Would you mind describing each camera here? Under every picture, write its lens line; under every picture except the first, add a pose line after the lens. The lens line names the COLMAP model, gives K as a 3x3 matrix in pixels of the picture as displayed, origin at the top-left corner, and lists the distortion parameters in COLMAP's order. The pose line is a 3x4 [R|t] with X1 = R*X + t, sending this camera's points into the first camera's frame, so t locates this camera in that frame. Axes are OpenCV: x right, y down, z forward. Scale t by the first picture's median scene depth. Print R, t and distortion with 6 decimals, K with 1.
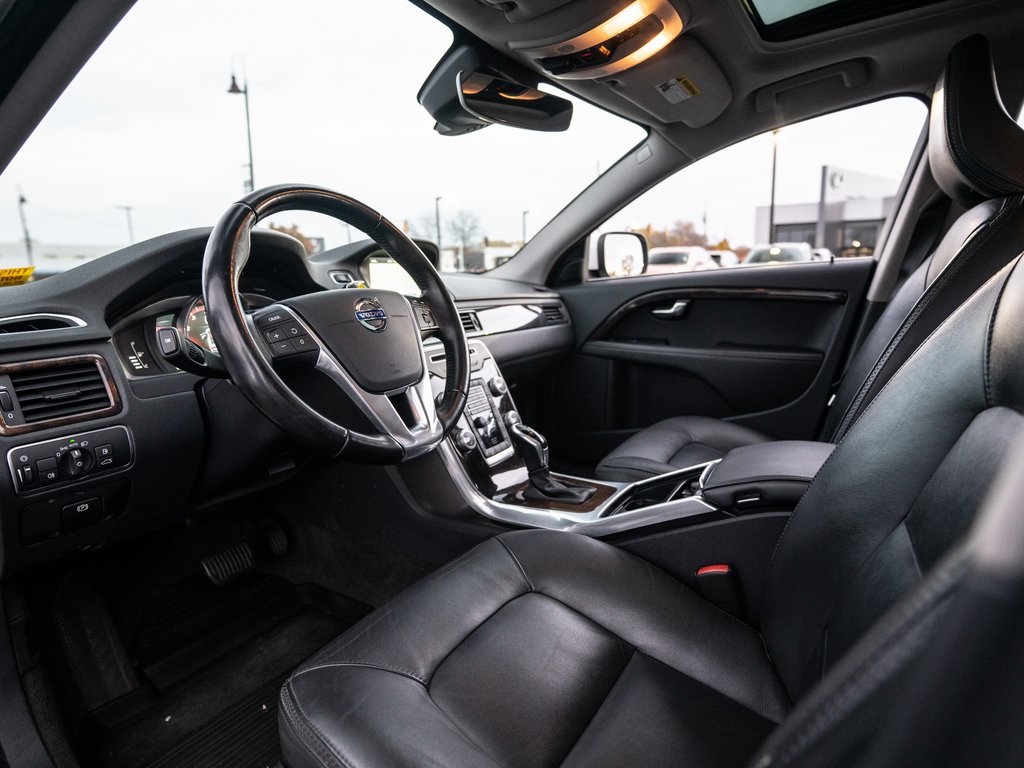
lens RADIAL K [[564.3, 0, 512.3], [0, 564.3, 391.0], [0, 0, 1]] dist [-0.090902, 0.049654]
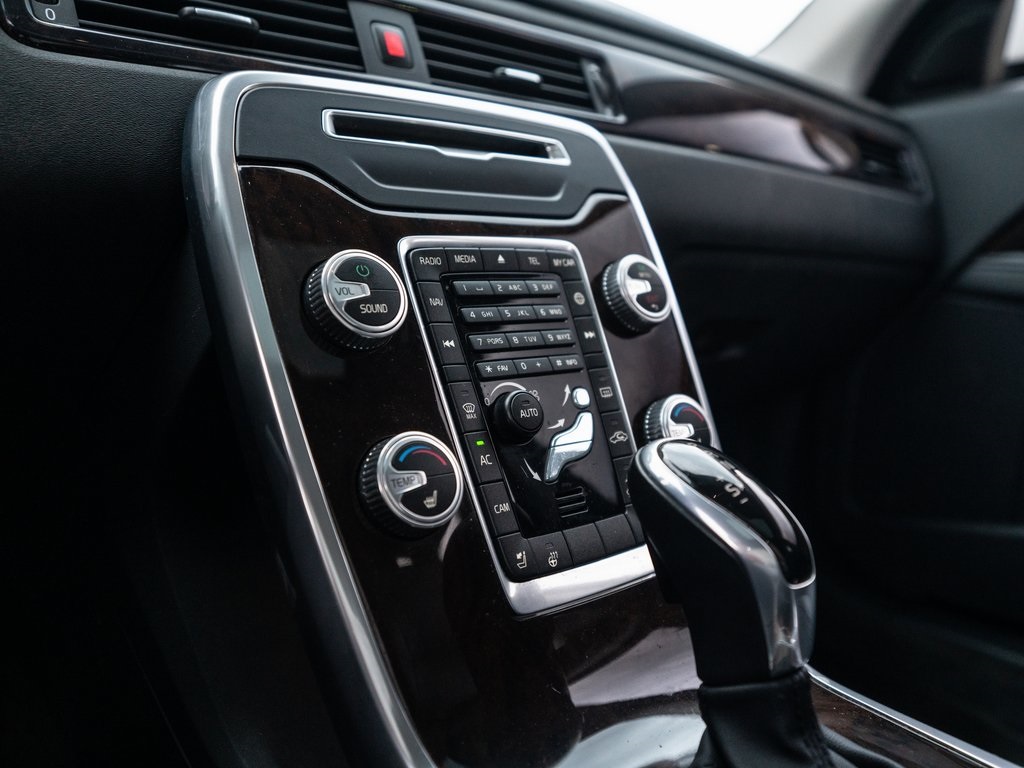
lens RADIAL K [[889.5, 0, 512.0], [0, 889.5, 384.0], [0, 0, 1]] dist [-0.001901, 0.113081]
pose [[0.951994, 0.092403, -0.291836, 0.046422], [-0.104420, 0.994198, -0.025837, 0.052275], [0.287756, 0.055070, 0.956119, 0.664052]]
